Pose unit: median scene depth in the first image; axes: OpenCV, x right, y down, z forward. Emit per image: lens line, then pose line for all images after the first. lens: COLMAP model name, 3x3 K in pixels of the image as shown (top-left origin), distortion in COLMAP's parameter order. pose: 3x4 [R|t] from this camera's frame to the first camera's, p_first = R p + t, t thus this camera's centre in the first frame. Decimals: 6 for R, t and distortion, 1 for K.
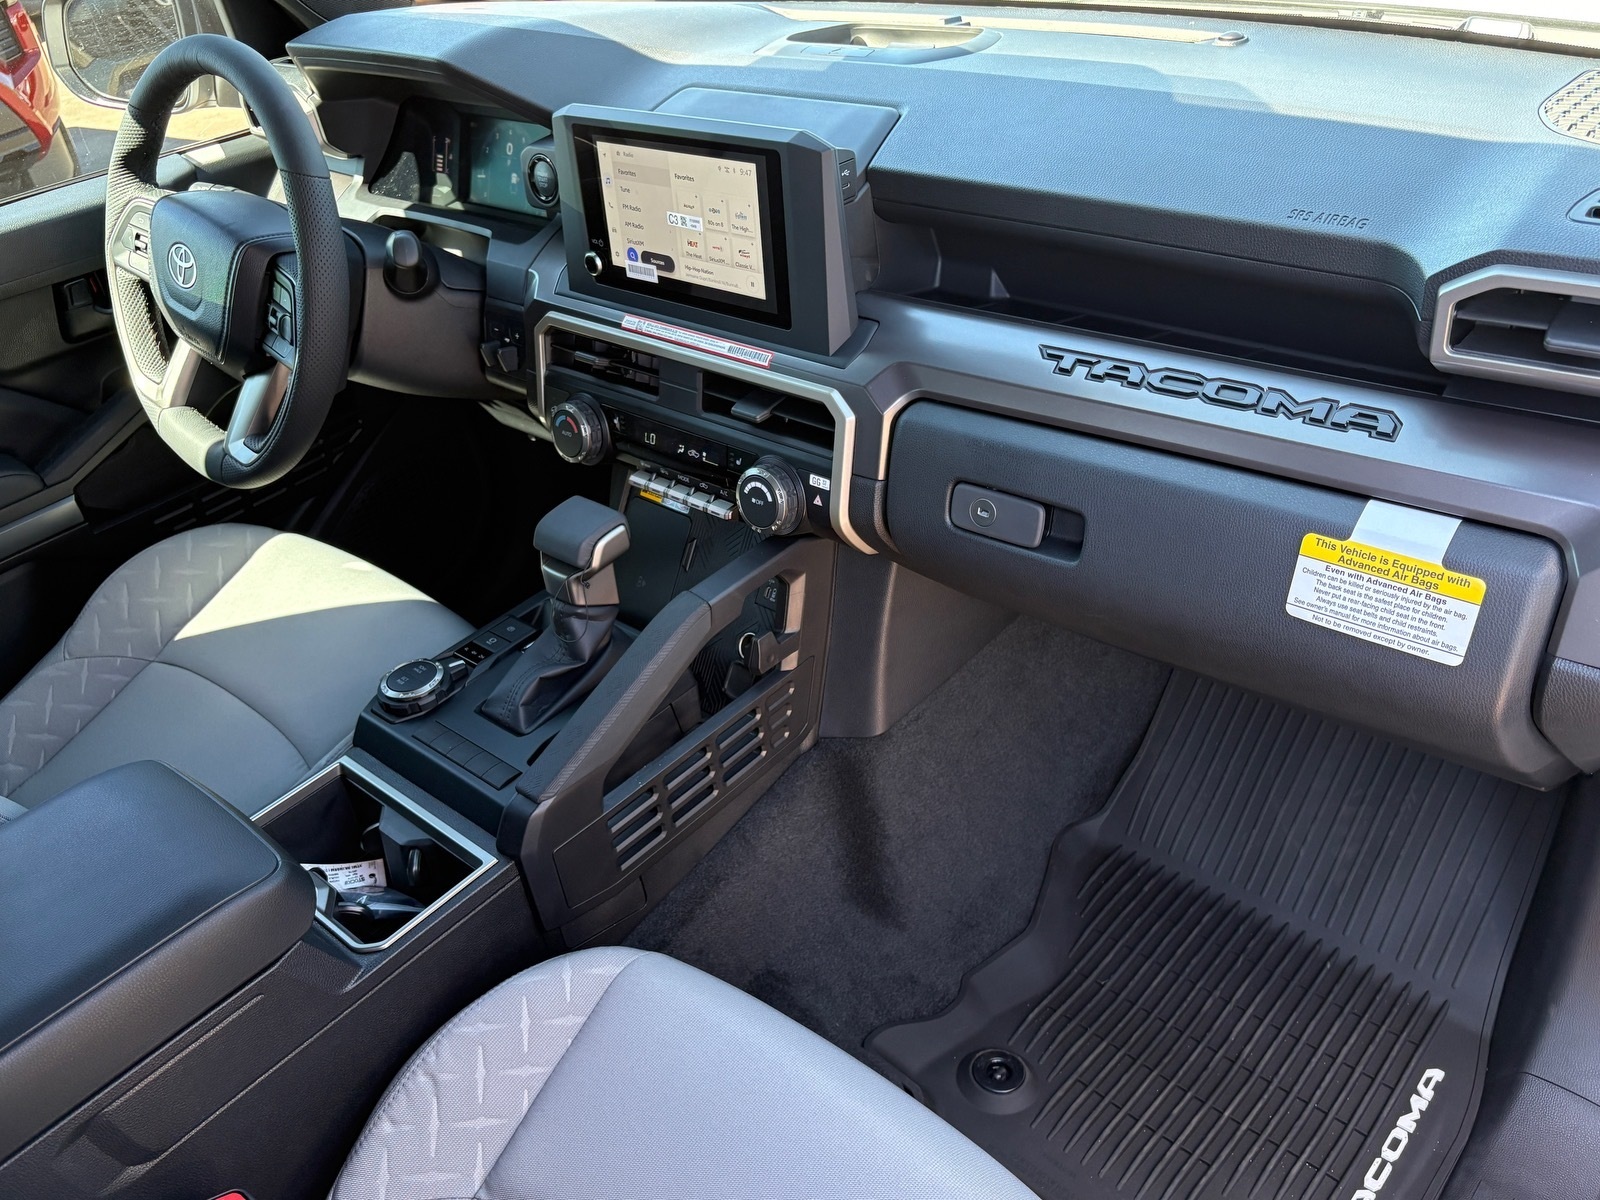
lens RADIAL K [[1330.9, 0, 800.0], [0, 1330.9, 600.0], [0, 0, 1]] dist [0.066702, -0.079214]
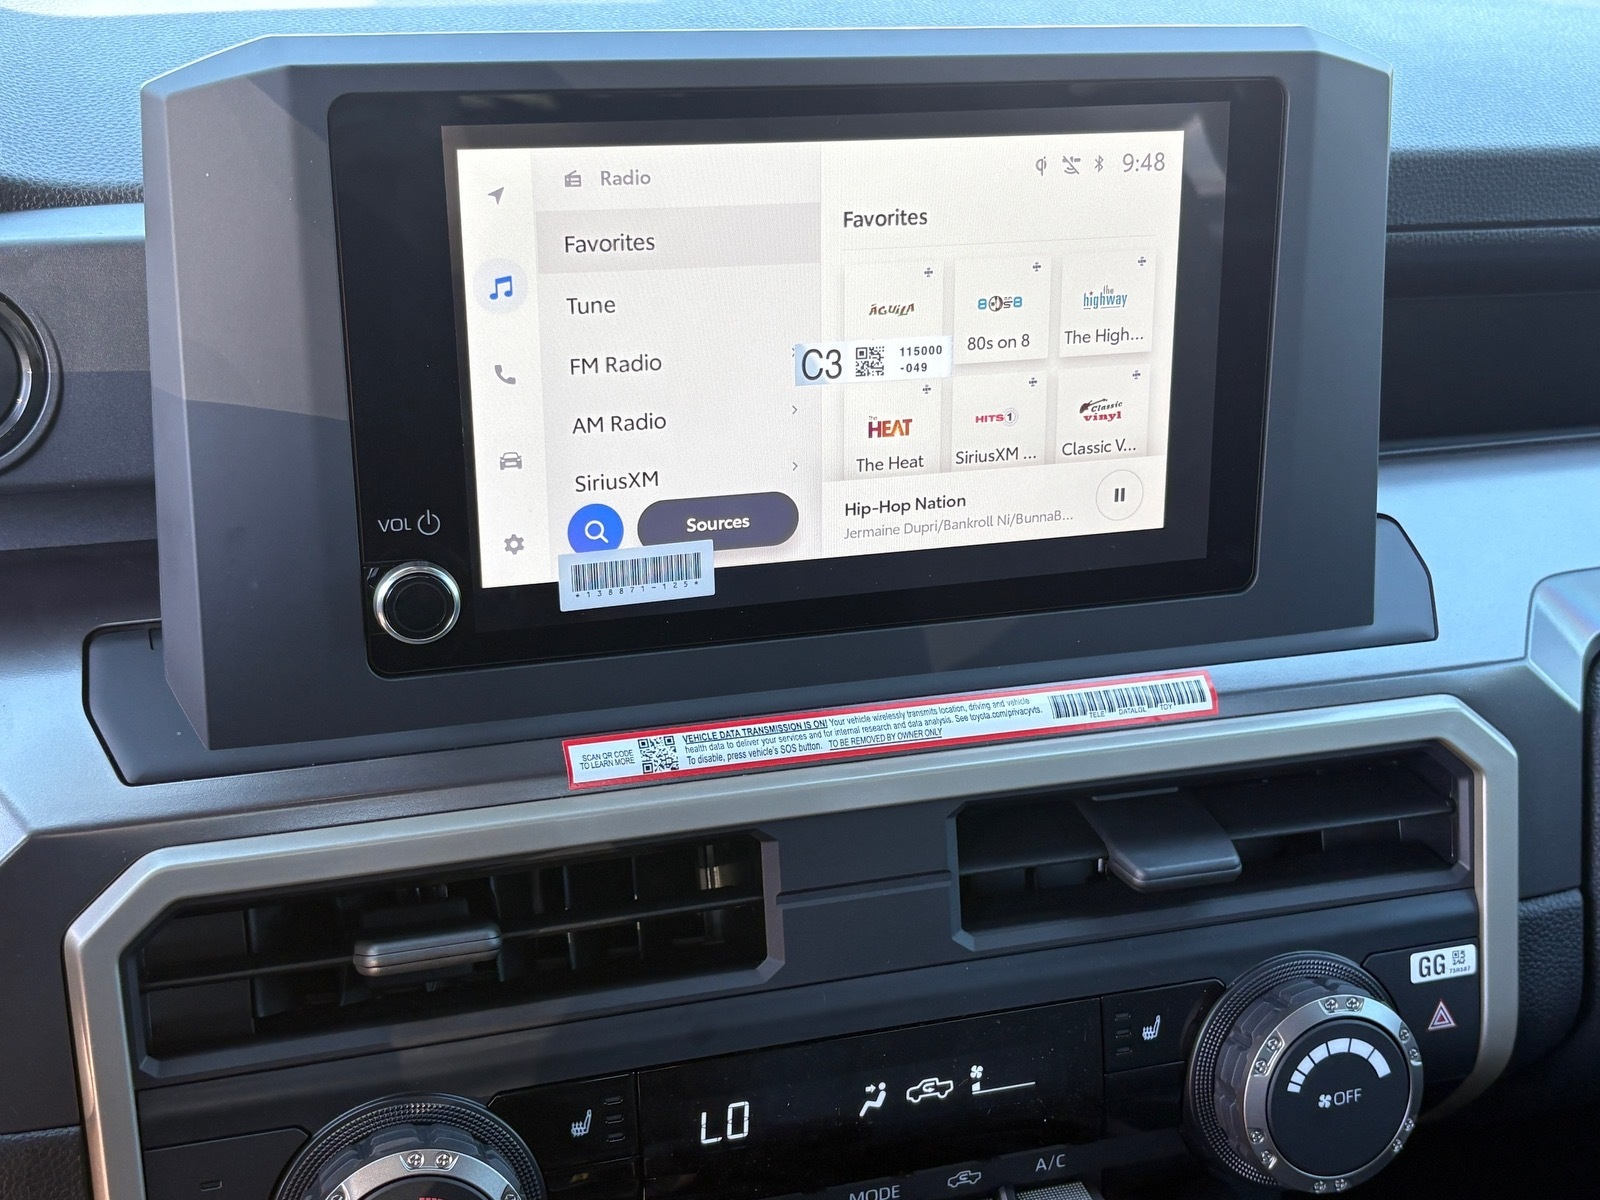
lens RADIAL K [[1994.6, 0, 800.0], [0, 1994.6, 600.0], [0, 0, 1]] dist [0.263885, -1.092793]
pose [[0.496715, -0.195934, 0.845508, -0.485015], [0.408891, 0.912127, -0.028842, -0.220299], [-0.765560, 0.360047, 0.533183, 0.765771]]
